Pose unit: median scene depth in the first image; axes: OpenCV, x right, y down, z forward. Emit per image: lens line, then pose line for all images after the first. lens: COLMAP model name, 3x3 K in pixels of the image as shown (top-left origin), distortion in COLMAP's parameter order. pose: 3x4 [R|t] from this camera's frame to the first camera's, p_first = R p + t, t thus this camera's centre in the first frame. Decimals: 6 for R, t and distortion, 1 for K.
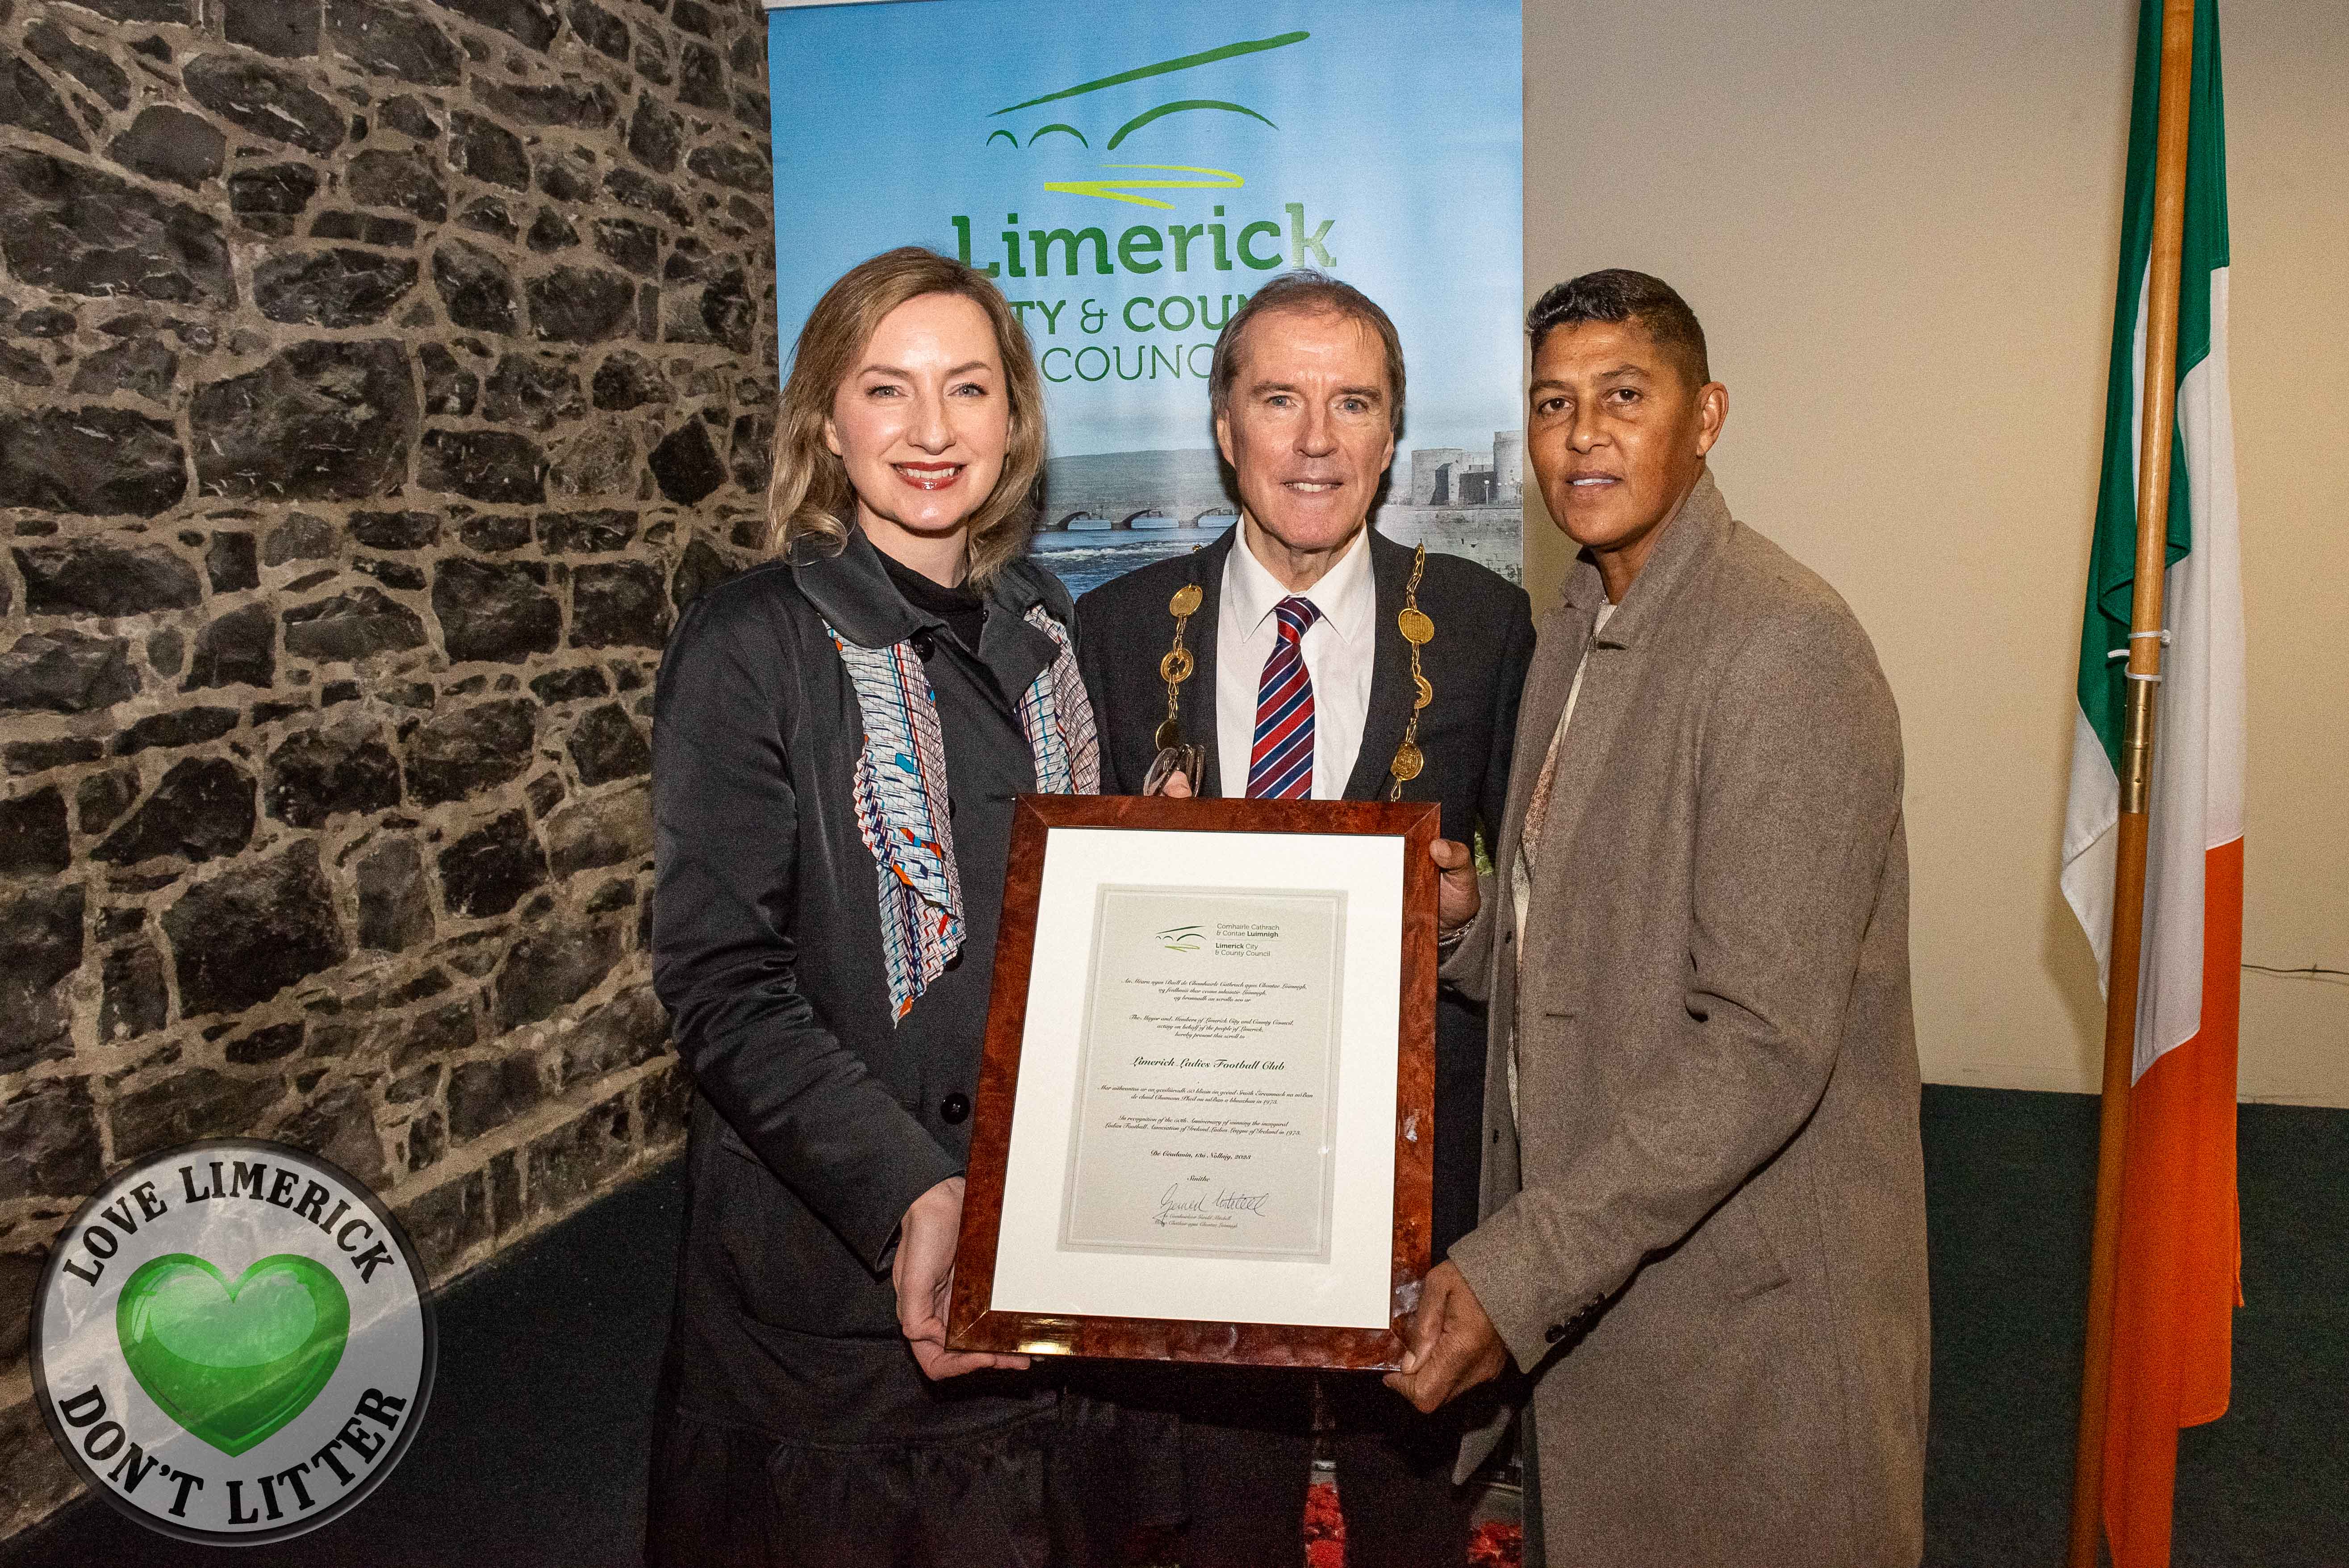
lens RADIAL K [[1698.3, 0, 1279.1], [0, 1698.3, 704.2], [0, 0, 1]] dist [-0.053585, -0.003418]
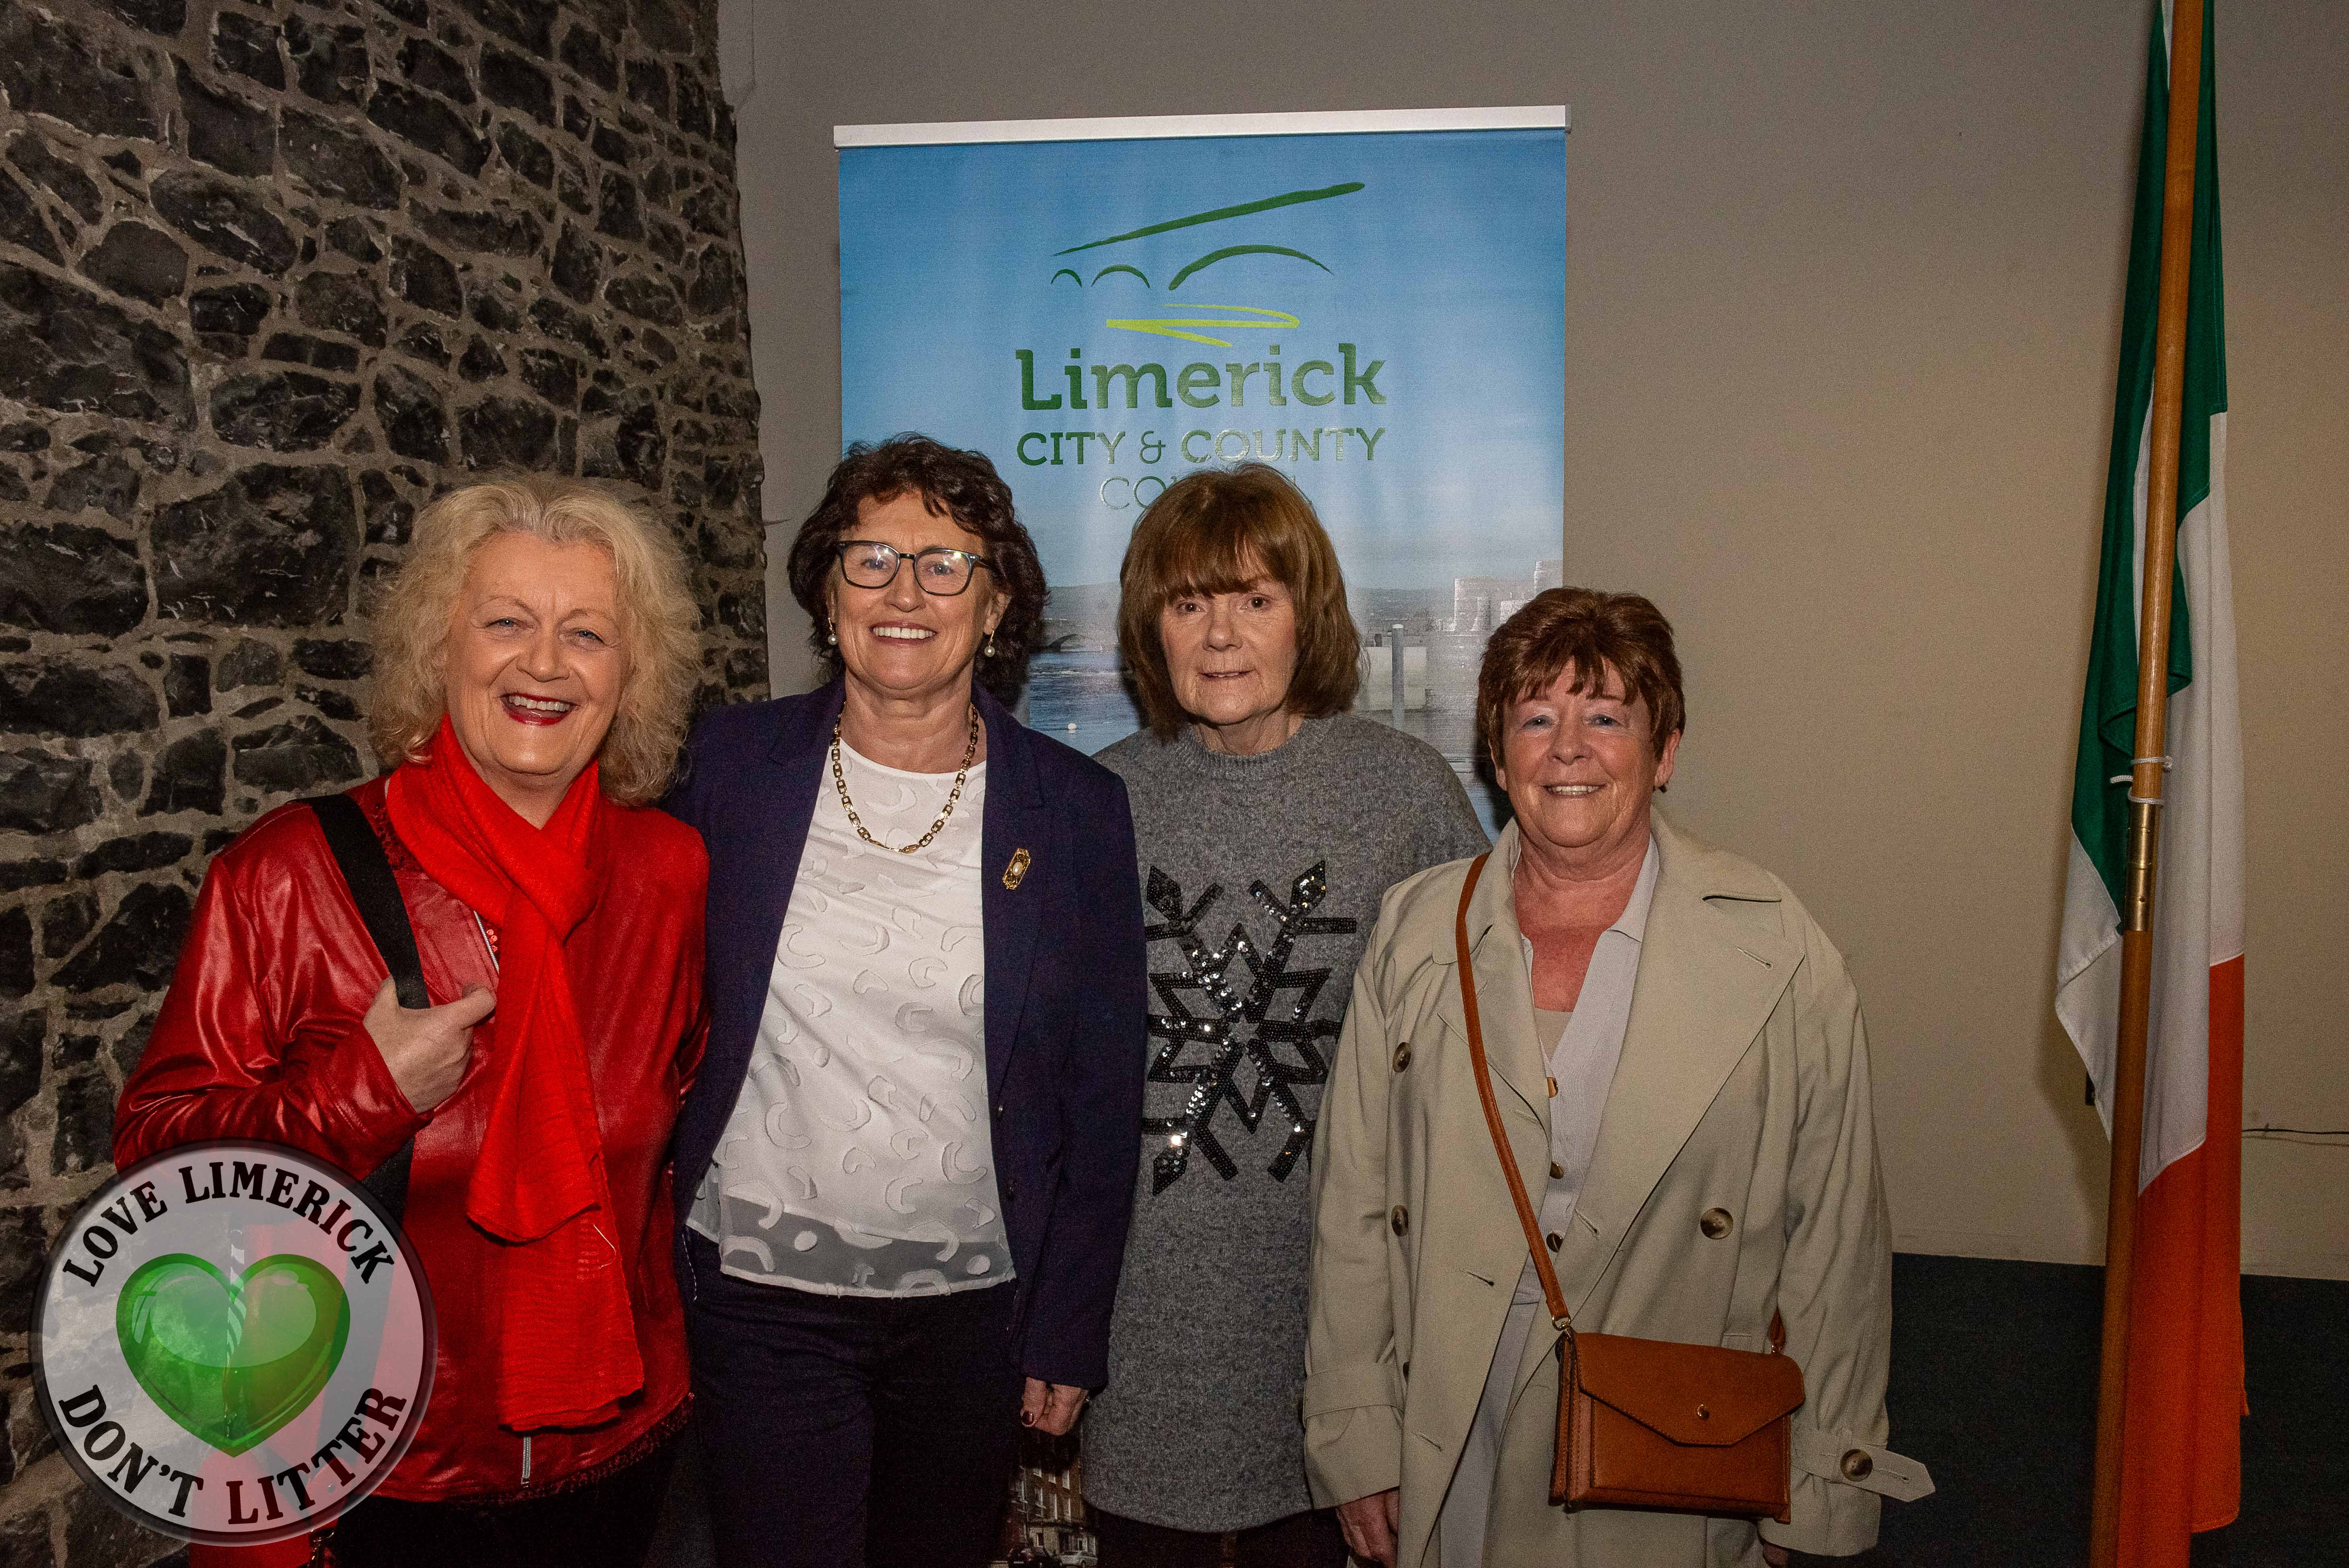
lens RADIAL K [[1805.9, 0, 1169.2], [0, 1805.9, 806.9], [0, 0, 1]] dist [-0.027430, -0.002692]
pose [[0.999762, 0.008929, 0.019916, -0.066683], [-0.008155, 0.999220, -0.038637, 0.020460], [-0.020246, 0.038465, 0.999055, -0.061006]]
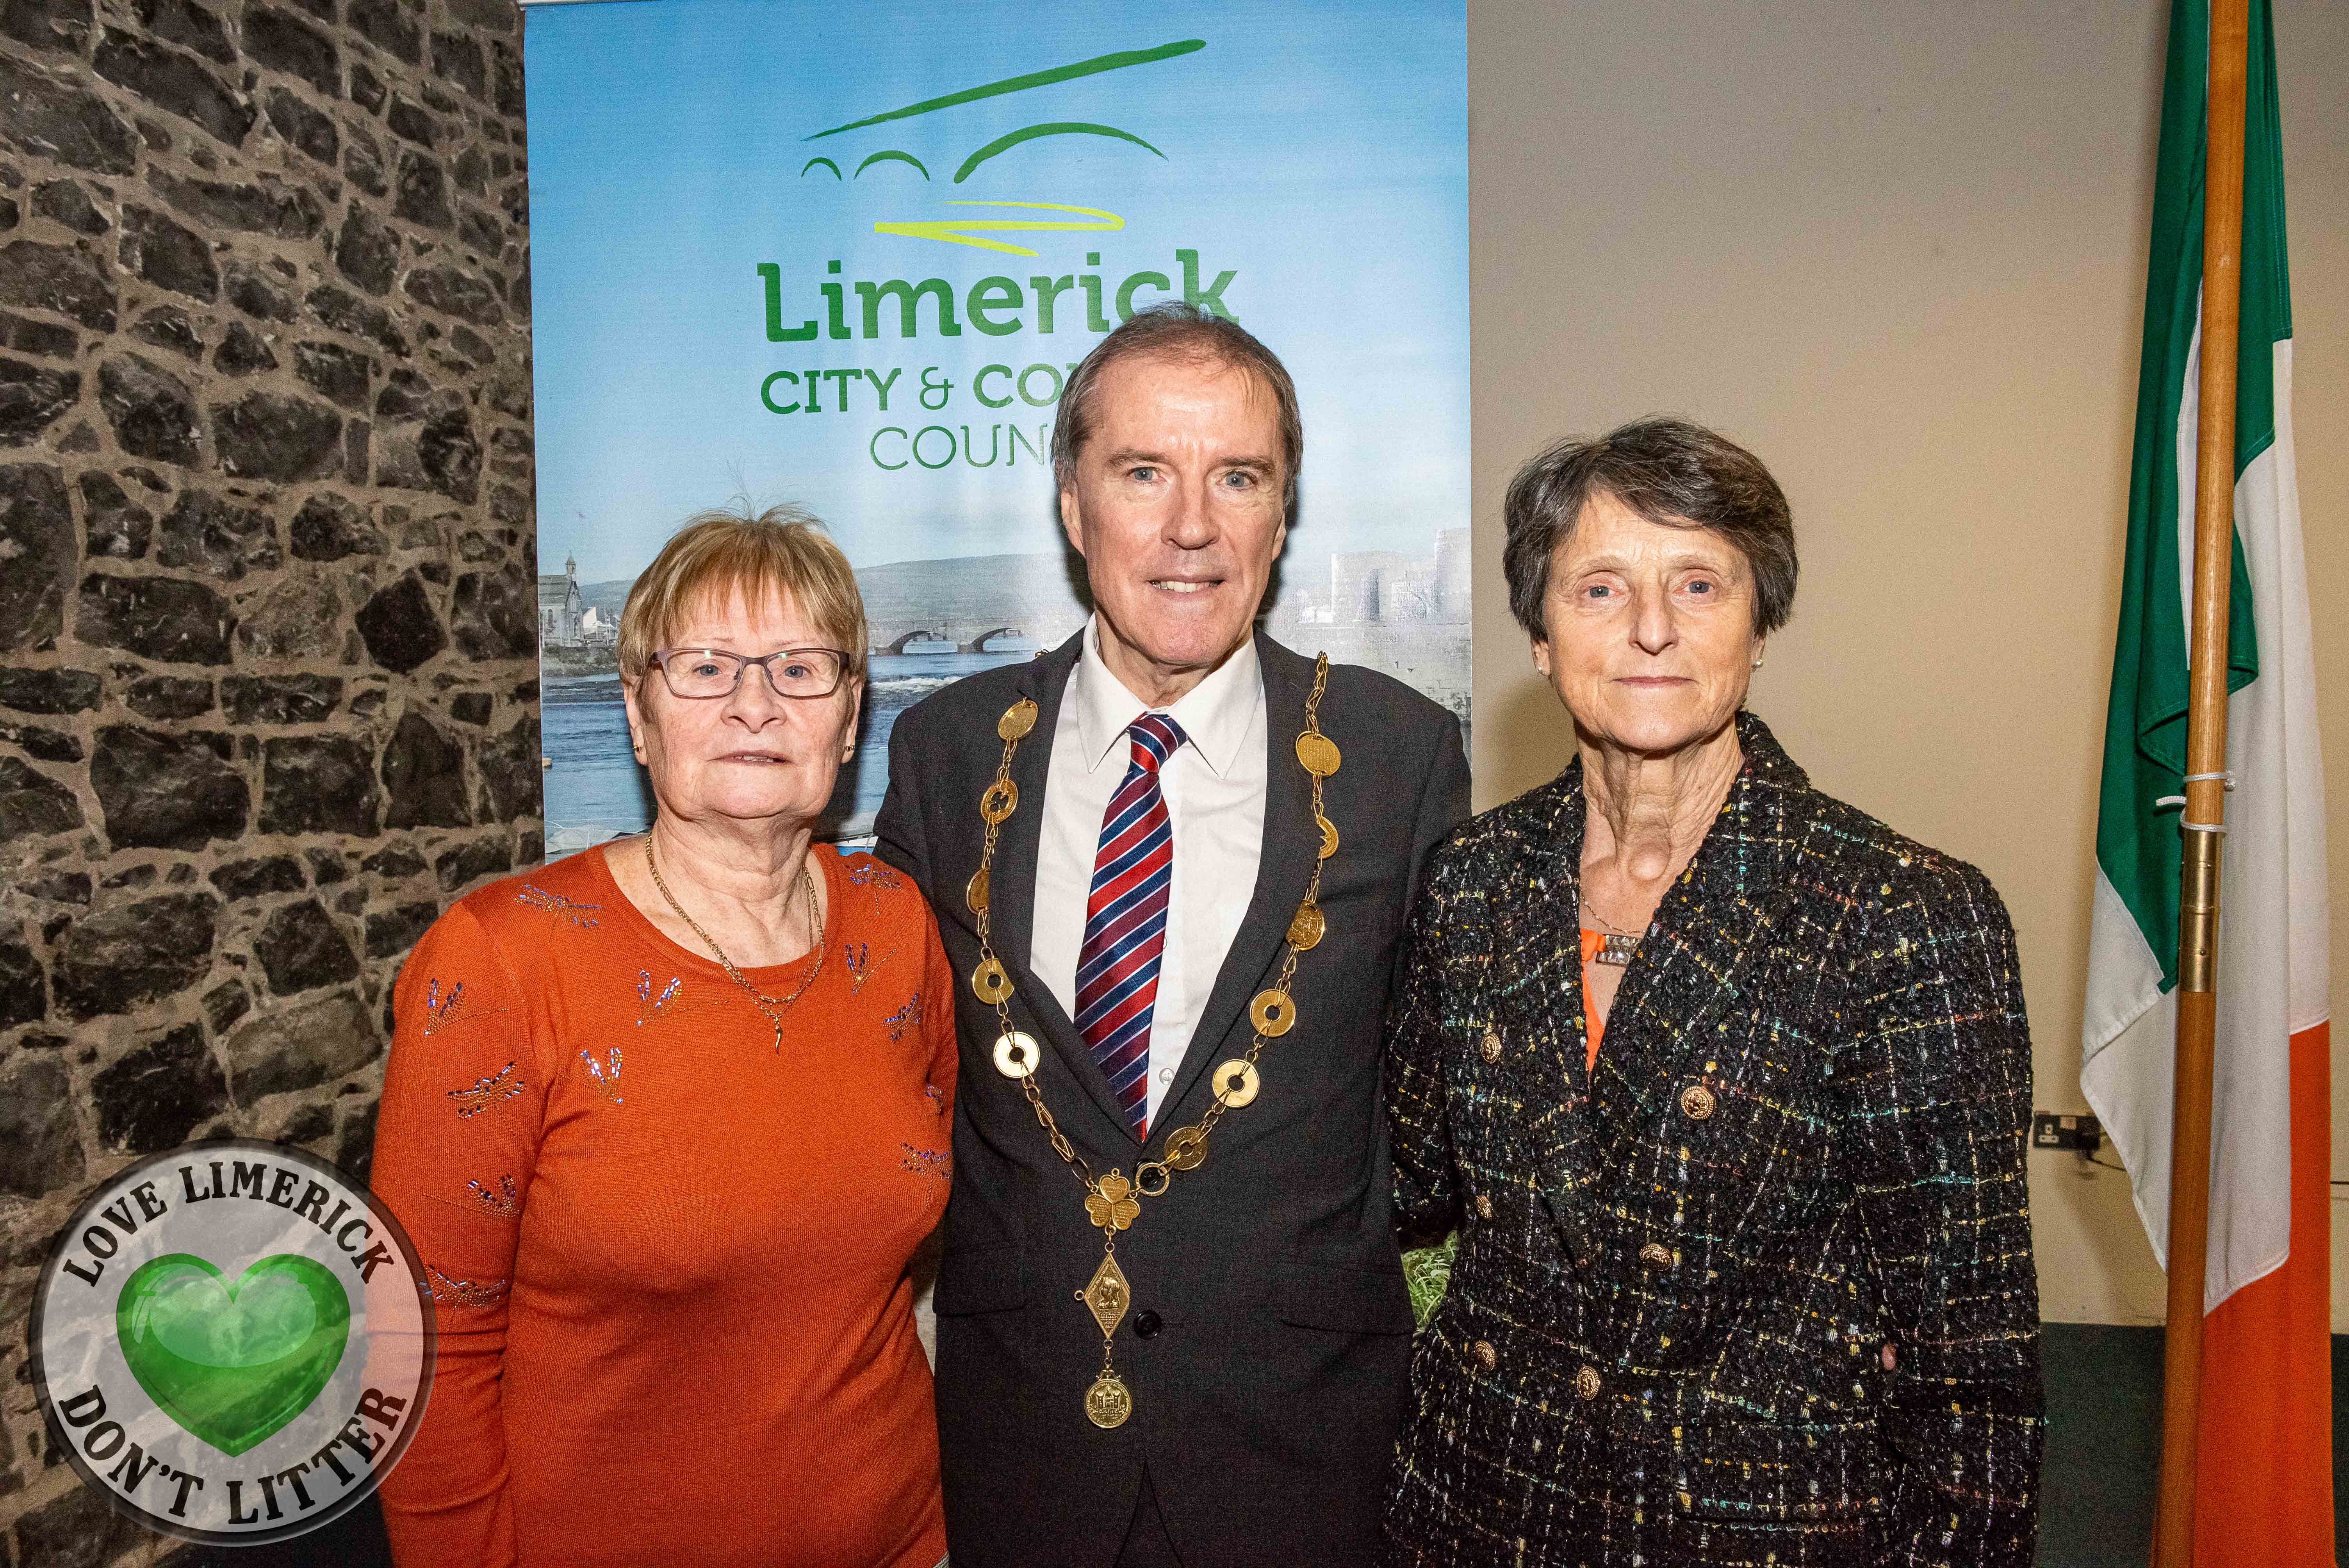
lens RADIAL K [[1805.9, 0, 1149.0], [0, 1805.9, 811.0], [0, 0, 1]] dist [-0.027430, -0.002692]
pose [[0.998091, -0.005906, 0.061481, -0.034877], [0.009226, 0.998506, -0.053862, 0.010455], [-0.061072, 0.054327, 0.996654, 0.083886]]
